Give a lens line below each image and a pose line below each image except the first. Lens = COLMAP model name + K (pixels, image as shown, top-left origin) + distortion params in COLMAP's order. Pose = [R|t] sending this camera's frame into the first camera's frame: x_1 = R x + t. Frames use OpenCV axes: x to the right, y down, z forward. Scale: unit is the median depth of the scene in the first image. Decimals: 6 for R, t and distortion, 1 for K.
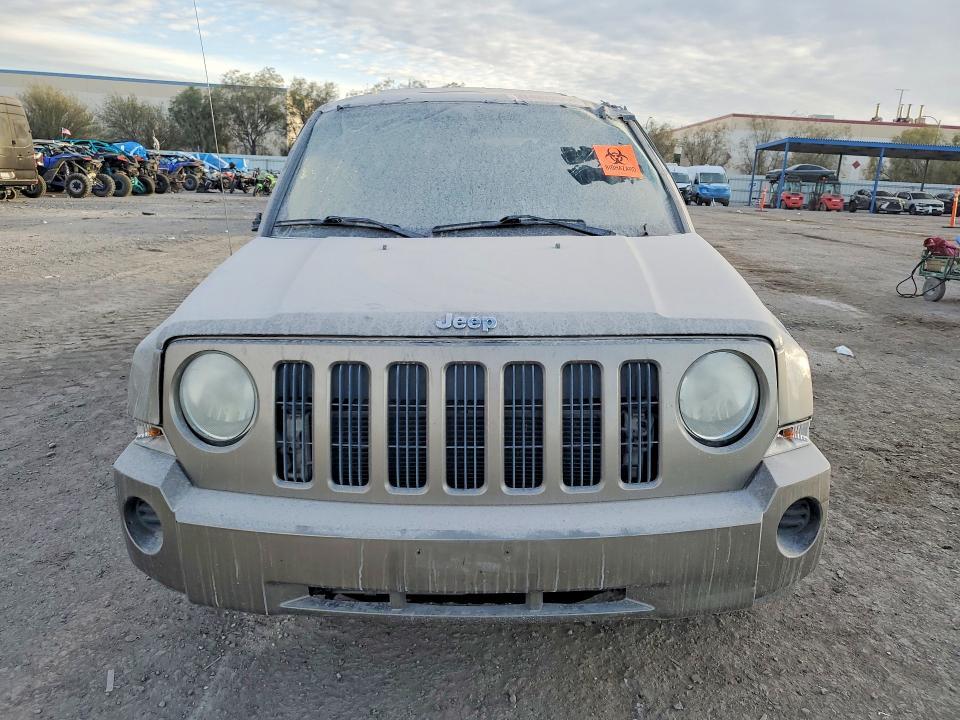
lens RADIAL K [[789.6, 0, 480.0], [0, 789.6, 360.0], [0, 0, 1]] dist [0.005674, 0.009792]
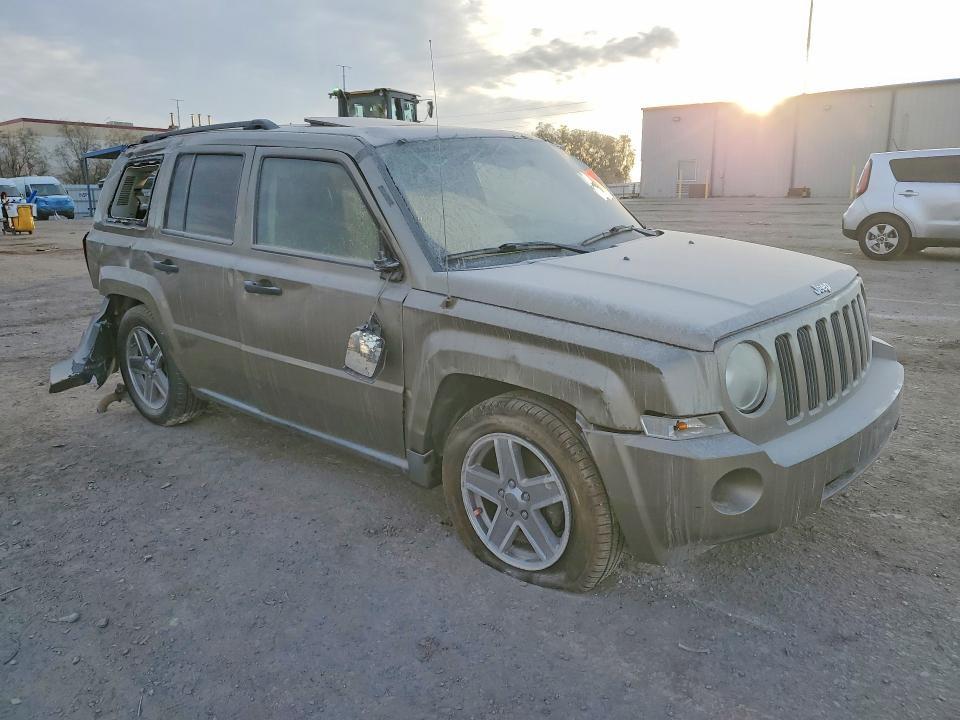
lens RADIAL K [[789.6, 0, 480.0], [0, 789.6, 360.0], [0, 0, 1]] dist [0.005674, 0.009792]
pose [[0.621371, -0.208828, 0.755175, -0.158573], [0.212310, 0.972644, 0.094273, -0.019807], [-0.754203, 0.101753, 0.648709, 0.048419]]
